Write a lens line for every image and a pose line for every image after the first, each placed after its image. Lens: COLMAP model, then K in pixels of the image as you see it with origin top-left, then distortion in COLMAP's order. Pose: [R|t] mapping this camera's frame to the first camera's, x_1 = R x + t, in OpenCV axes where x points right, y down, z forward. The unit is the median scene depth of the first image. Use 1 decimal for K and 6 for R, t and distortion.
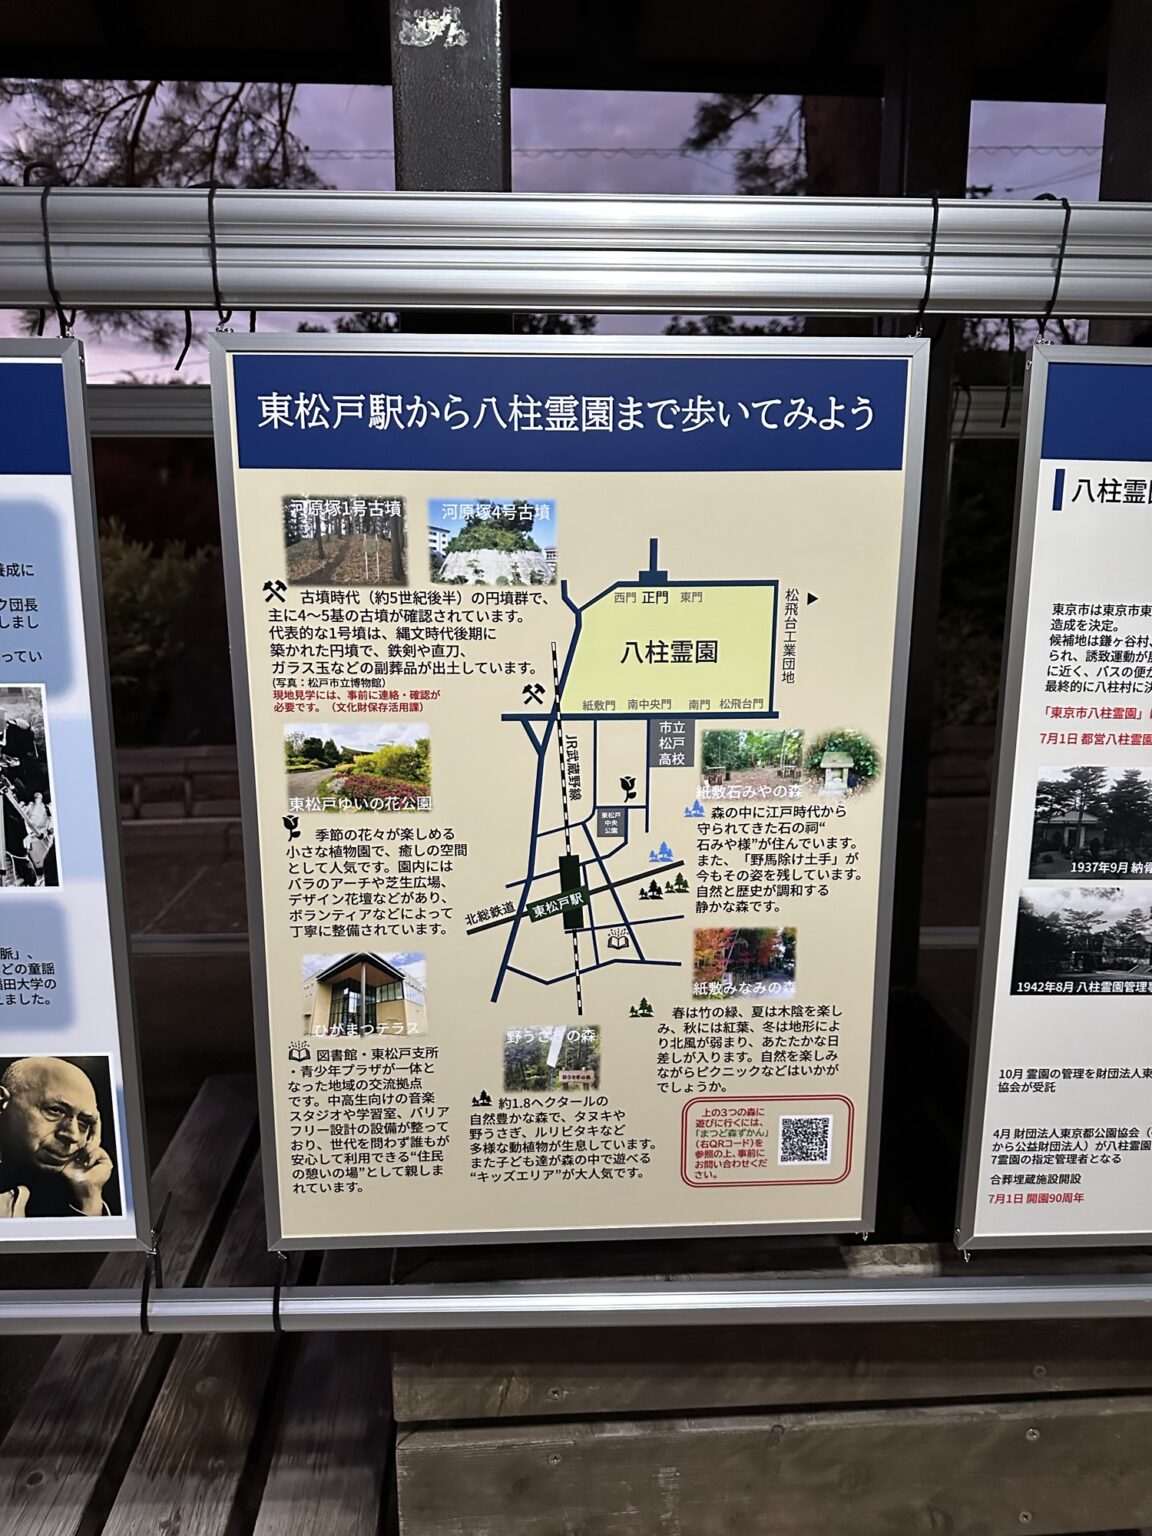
lens RADIAL K [[1067.1, 0, 561.4], [0, 1067.1, 772.2], [0, 0, 1]] dist [0.027369, -0.035807]
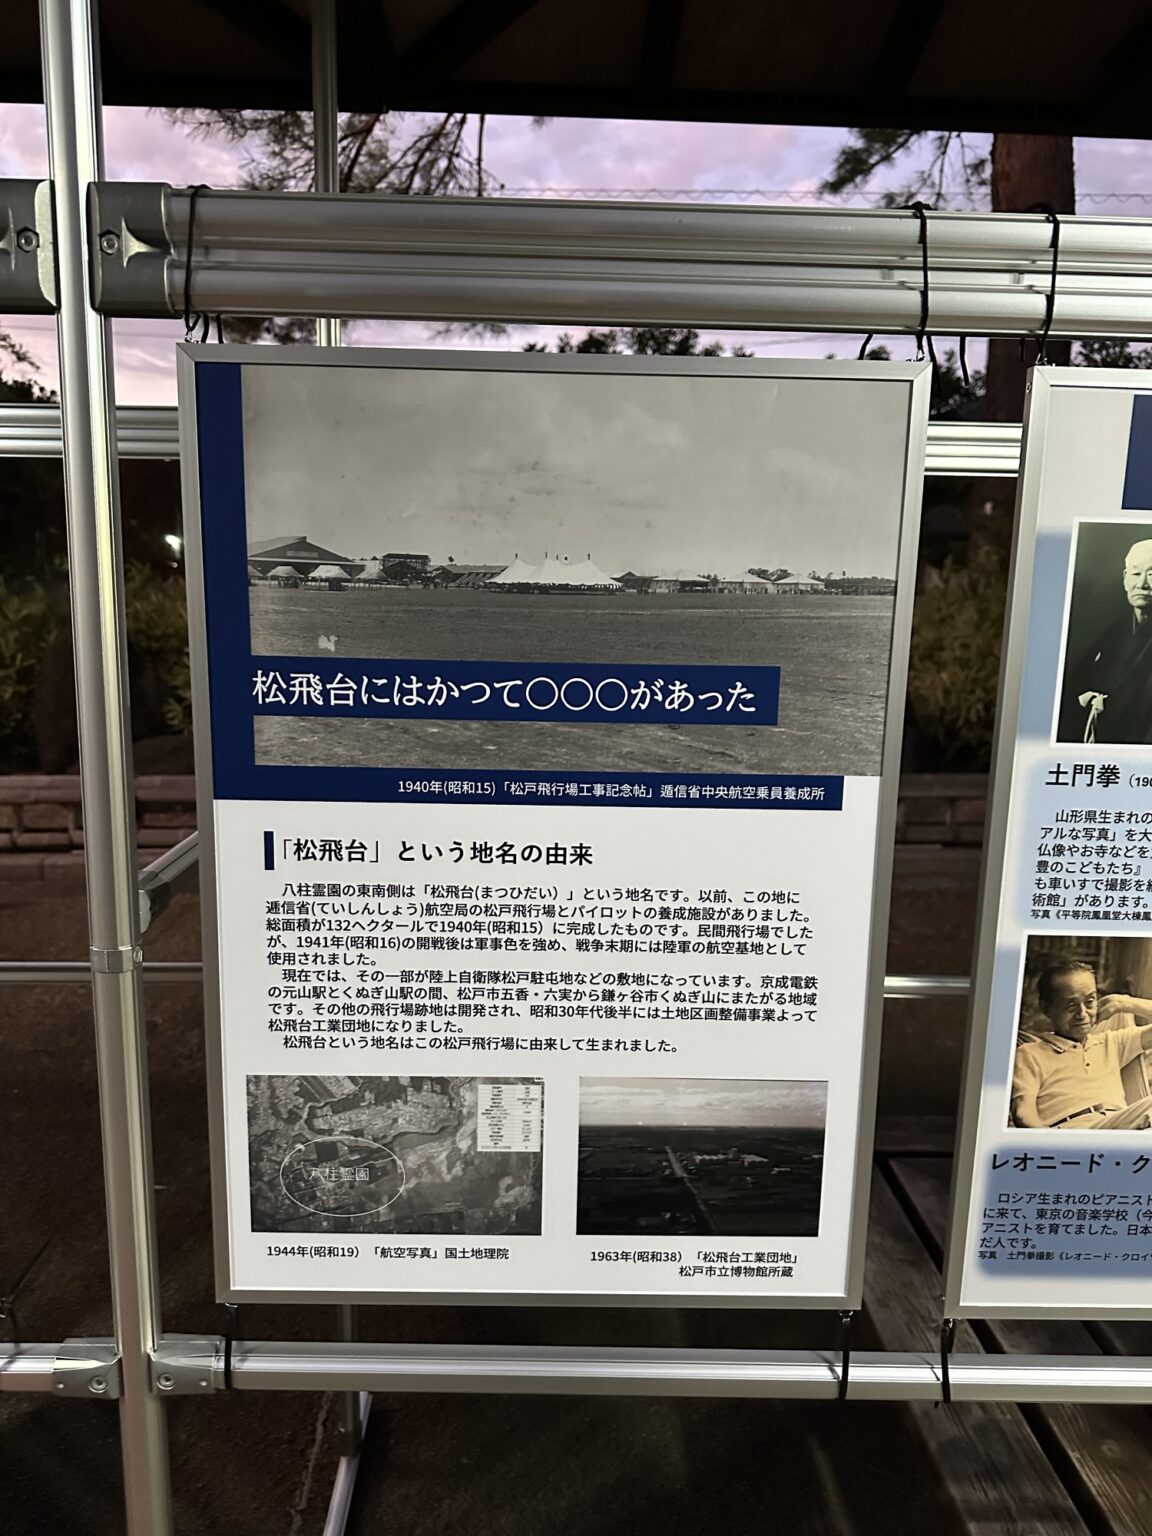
lens RADIAL K [[1067.1, 0, 562.3], [0, 1067.1, 763.7], [0, 0, 1]] dist [0.027369, -0.035807]
pose [[0.999404, 0.026672, -0.021928, -1.220966], [-0.027405, 0.999052, -0.033830, 0.000166], [0.021005, 0.034411, 0.999187, 0.006448]]
